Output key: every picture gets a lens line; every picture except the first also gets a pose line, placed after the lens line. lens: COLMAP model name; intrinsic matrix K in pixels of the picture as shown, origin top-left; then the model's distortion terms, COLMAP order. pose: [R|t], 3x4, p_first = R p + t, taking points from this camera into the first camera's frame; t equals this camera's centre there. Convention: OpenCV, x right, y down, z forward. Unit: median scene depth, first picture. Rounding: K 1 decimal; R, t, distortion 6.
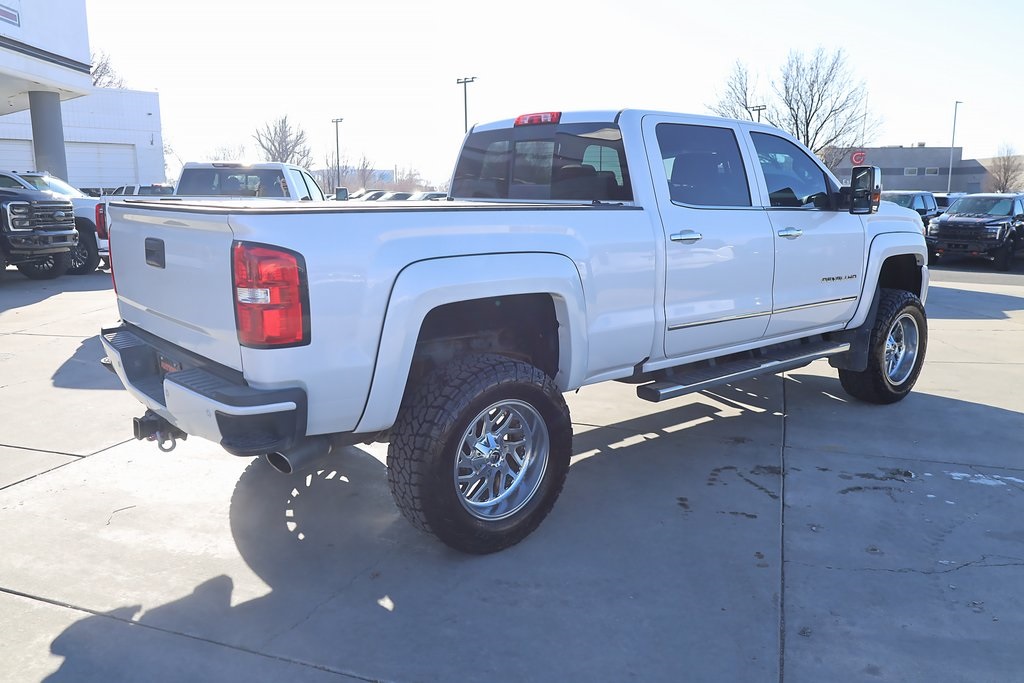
lens RADIAL K [[792.2, 0, 515.8], [0, 792.2, 342.7], [0, 0, 1]] dist [-0.020378, 0.007105]
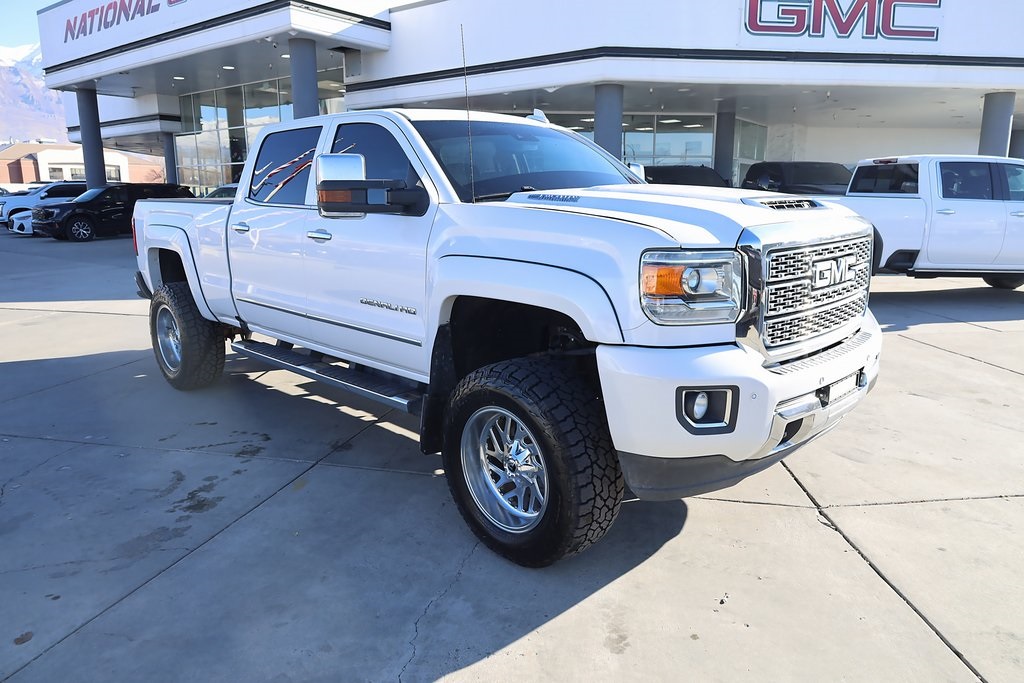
lens RADIAL K [[690.2, 0, 513.5], [0, 690.2, 339.3], [0, 0, 1]] dist [-0.012285, 0.002923]
pose [[0.077257, 0.204236, -0.975868, 1.240801], [-0.178529, 0.965808, 0.187997, -0.227422], [0.980897, 0.159697, 0.111077, 1.232284]]
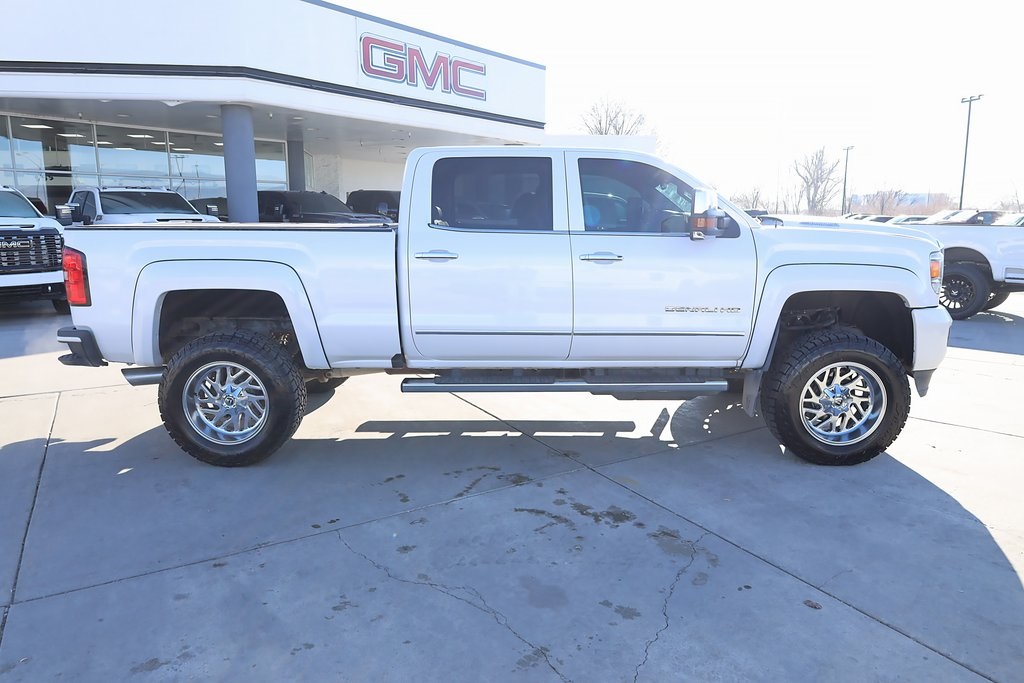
lens RADIAL K [[690.2, 0, 509.7], [0, 690.2, 337.7], [0, 0, 1]] dist [-0.012285, 0.002923]
pose [[0.759866, 0.111102, -0.640515, 0.891662], [-0.119167, 0.992397, 0.030767, -0.054187], [0.639064, 0.052949, 0.767329, 0.276847]]
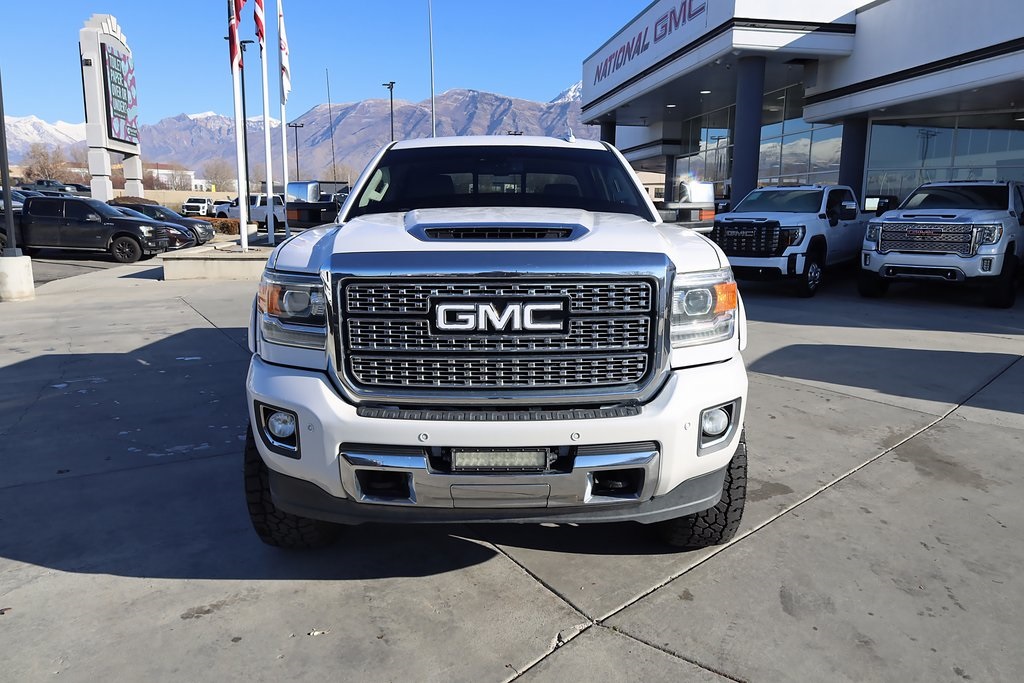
lens RADIAL K [[690.2, 0, 517.1], [0, 690.2, 341.4], [0, 0, 1]] dist [-0.012285, 0.002923]
pose [[-0.636662, 0.140037, -0.758322, 1.019272], [-0.145715, 0.943811, 0.296629, -0.359338], [0.757251, 0.299351, -0.580482, 1.901861]]
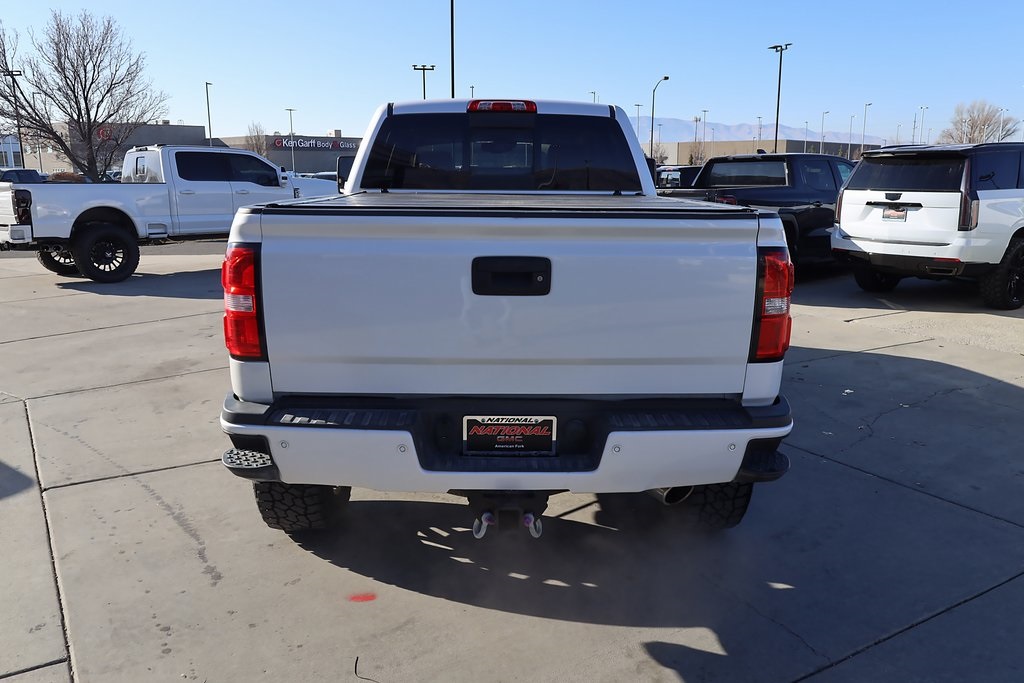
lens RADIAL K [[792.2, 0, 520.5], [0, 792.2, 343.6], [0, 0, 1]] dist [-0.020378, 0.007105]
pose [[0.635286, -0.164973, 0.754451, -0.755863], [0.142408, 0.985189, 0.095512, -0.090329], [-0.759034, 0.046763, 0.649370, 0.386339]]
